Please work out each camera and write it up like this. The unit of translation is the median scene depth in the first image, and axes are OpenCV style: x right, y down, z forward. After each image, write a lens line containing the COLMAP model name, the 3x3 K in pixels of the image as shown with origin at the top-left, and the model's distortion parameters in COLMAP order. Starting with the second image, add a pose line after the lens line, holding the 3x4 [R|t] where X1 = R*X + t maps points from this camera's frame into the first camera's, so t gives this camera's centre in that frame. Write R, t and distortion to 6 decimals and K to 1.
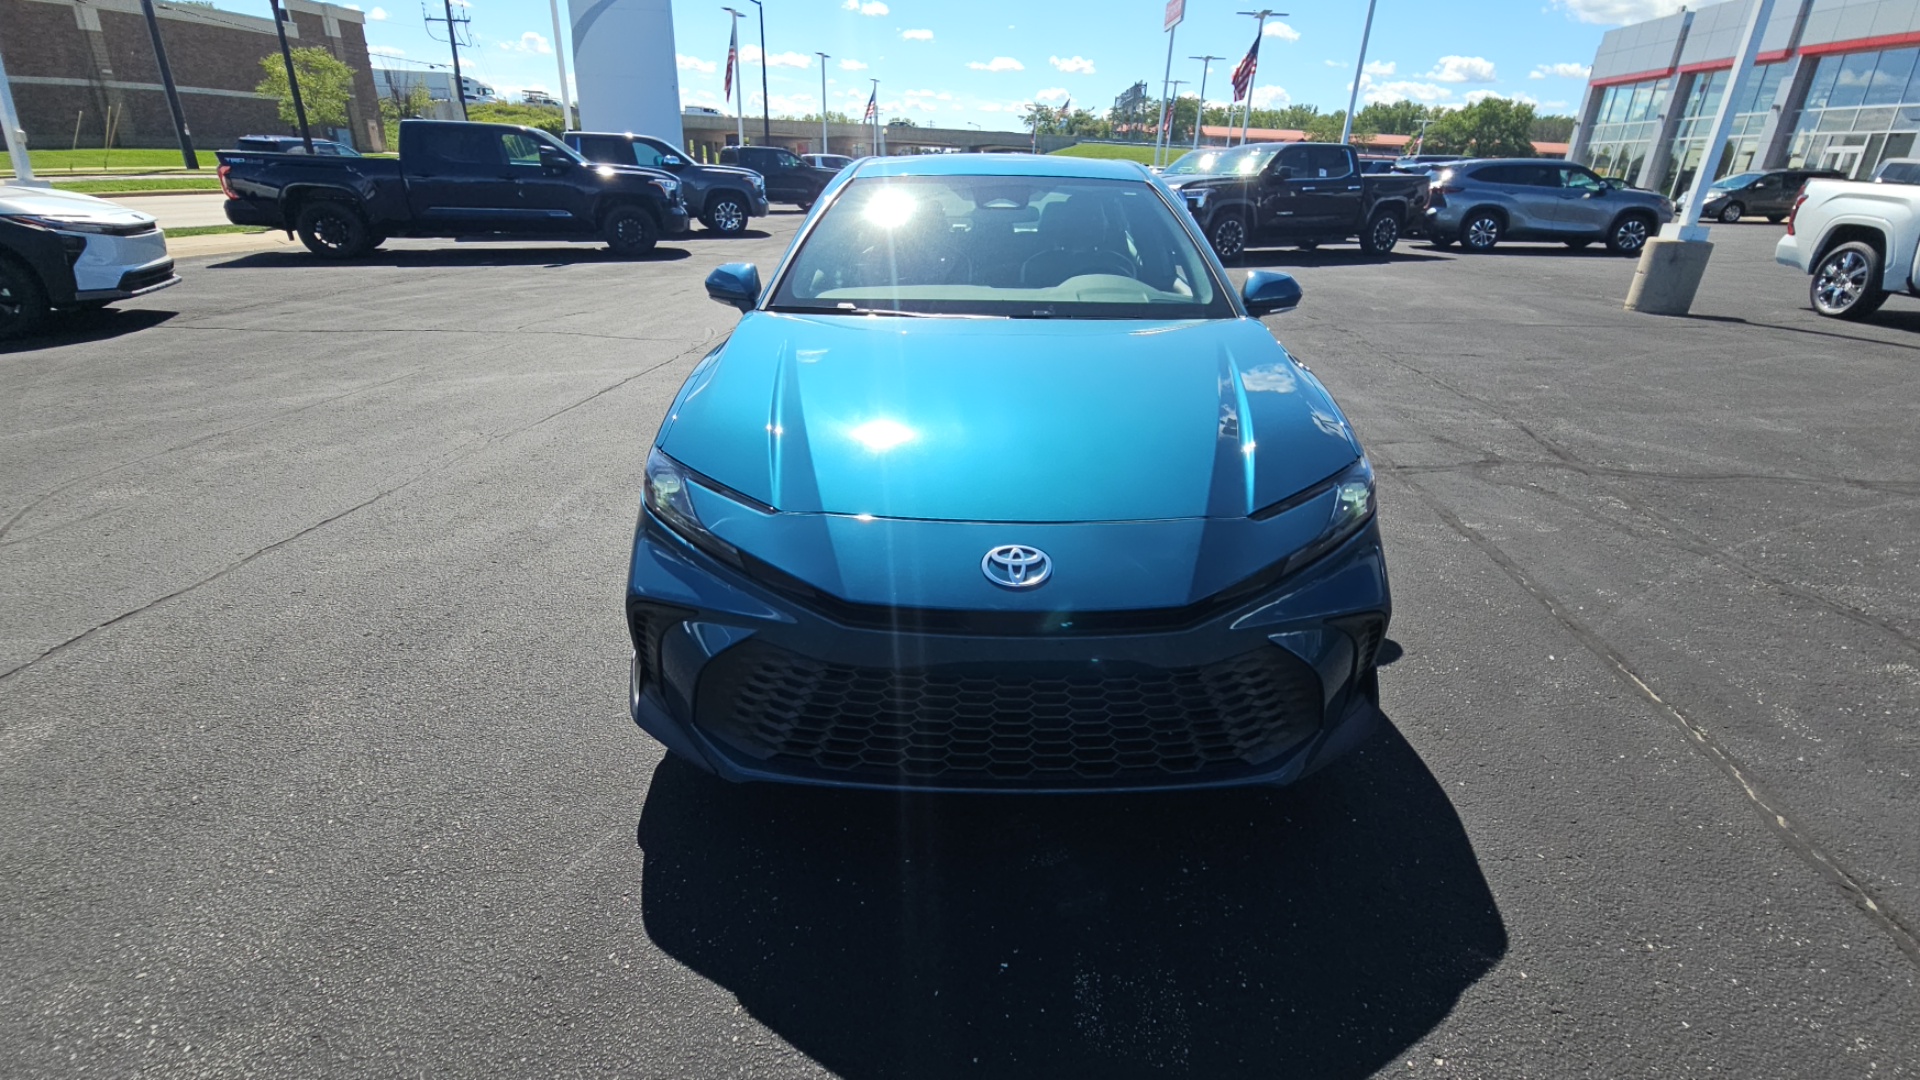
lens RADIAL K [[864.5, 0, 983.0], [0, 864.5, 538.2], [0, 0, 1]] dist [0.012368, -0.009132]
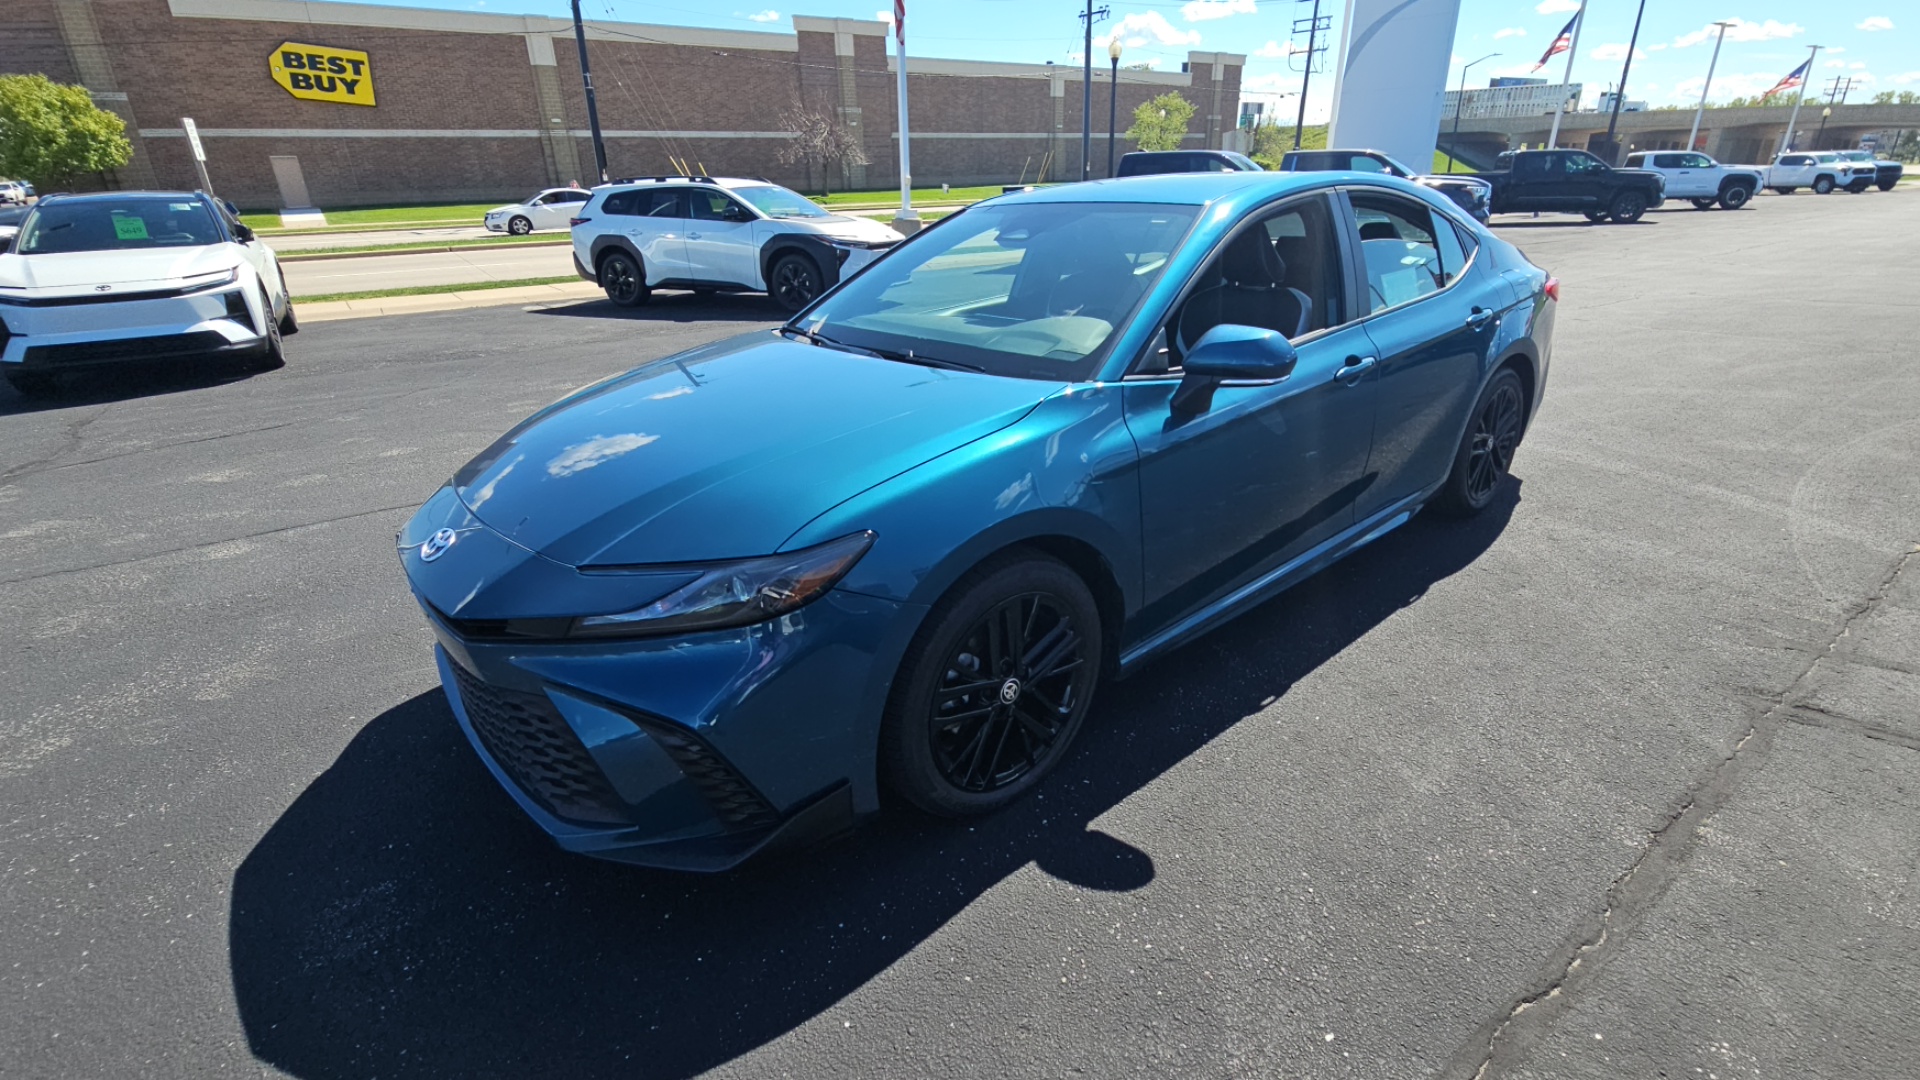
lens RADIAL K [[864.5, 0, 983.0], [0, 864.5, 538.2], [0, 0, 1]] dist [0.012368, -0.009132]
pose [[0.658739, 0.249131, -0.709927, 0.260100], [-0.257452, 0.961263, 0.098443, -0.054738], [0.706952, 0.117924, 0.697362, 0.125897]]
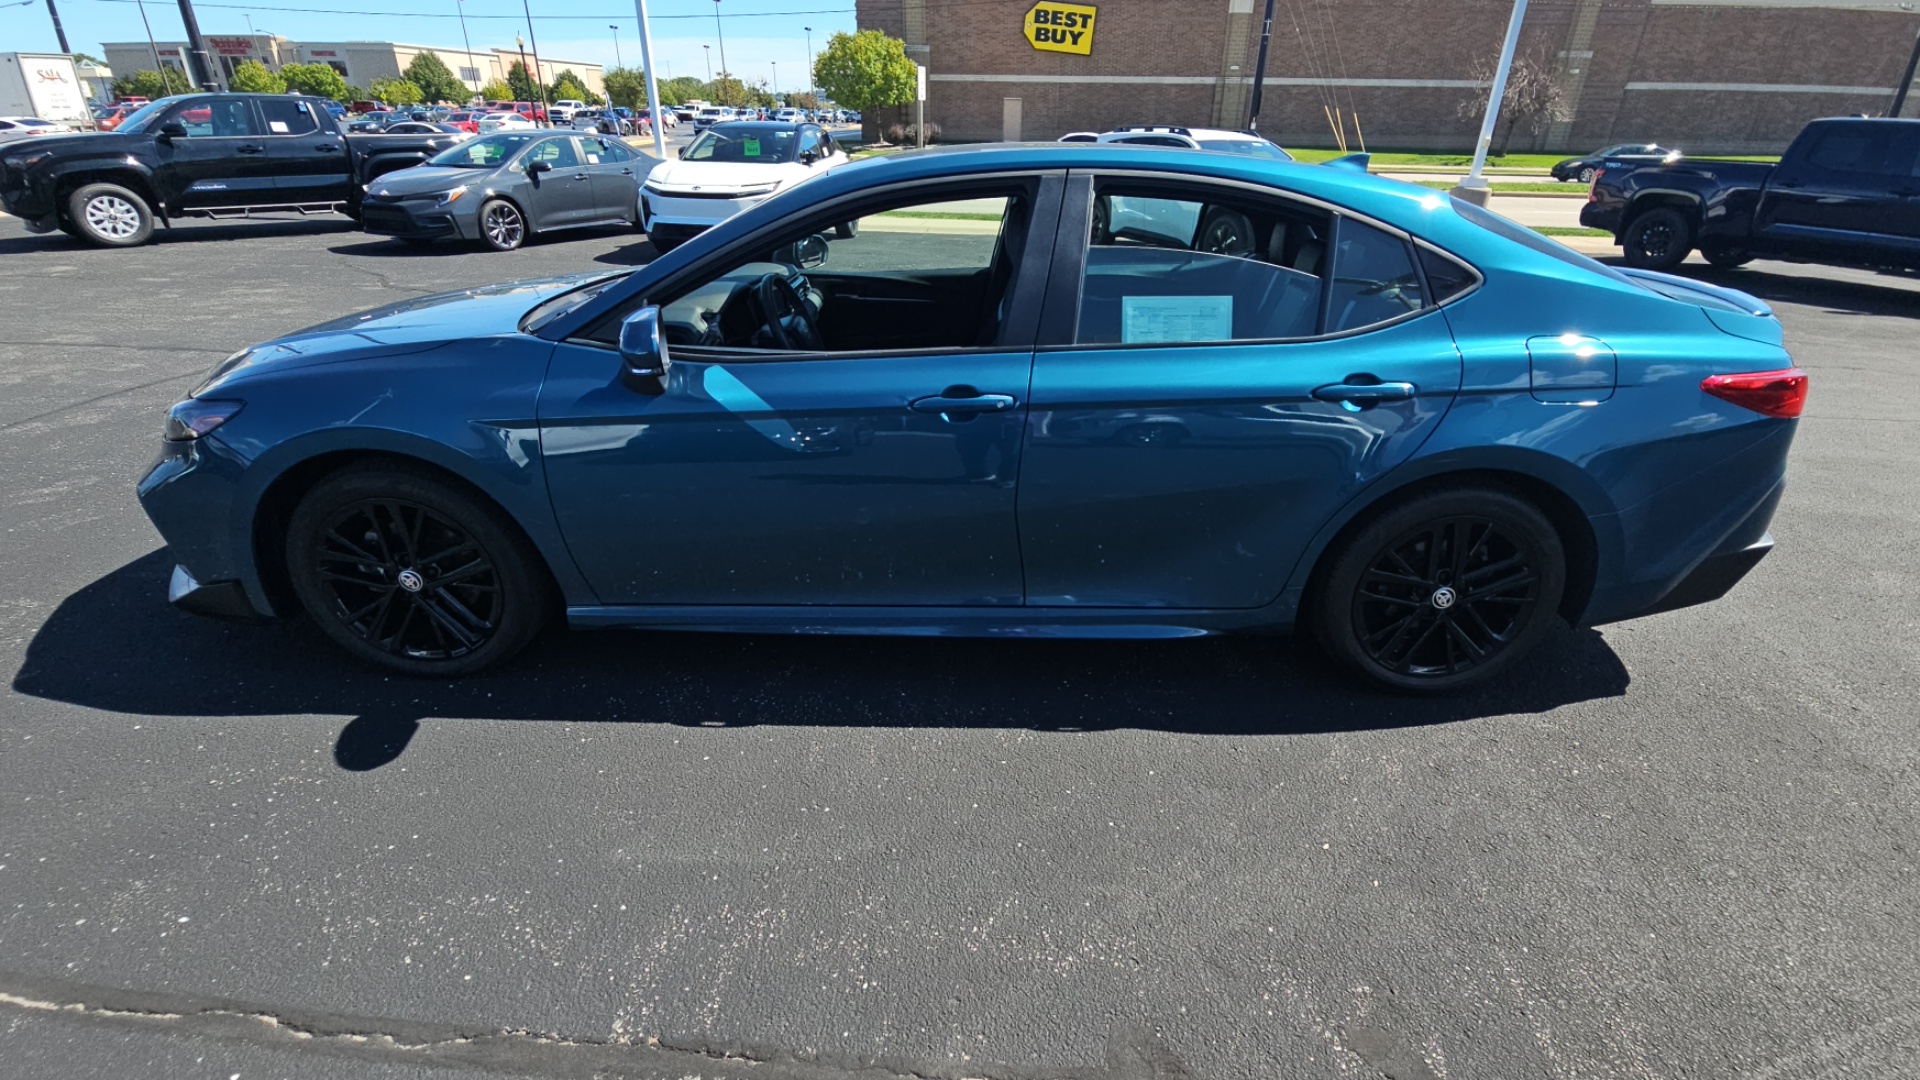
lens RADIAL K [[864.5, 0, 983.0], [0, 864.5, 538.2], [0, 0, 1]] dist [0.012368, -0.009132]
pose [[-0.005968, 0.402268, -0.915502, 0.354096], [-0.410915, 0.833665, 0.368988, -0.181677], [0.911654, 0.378395, 0.160323, 0.418870]]
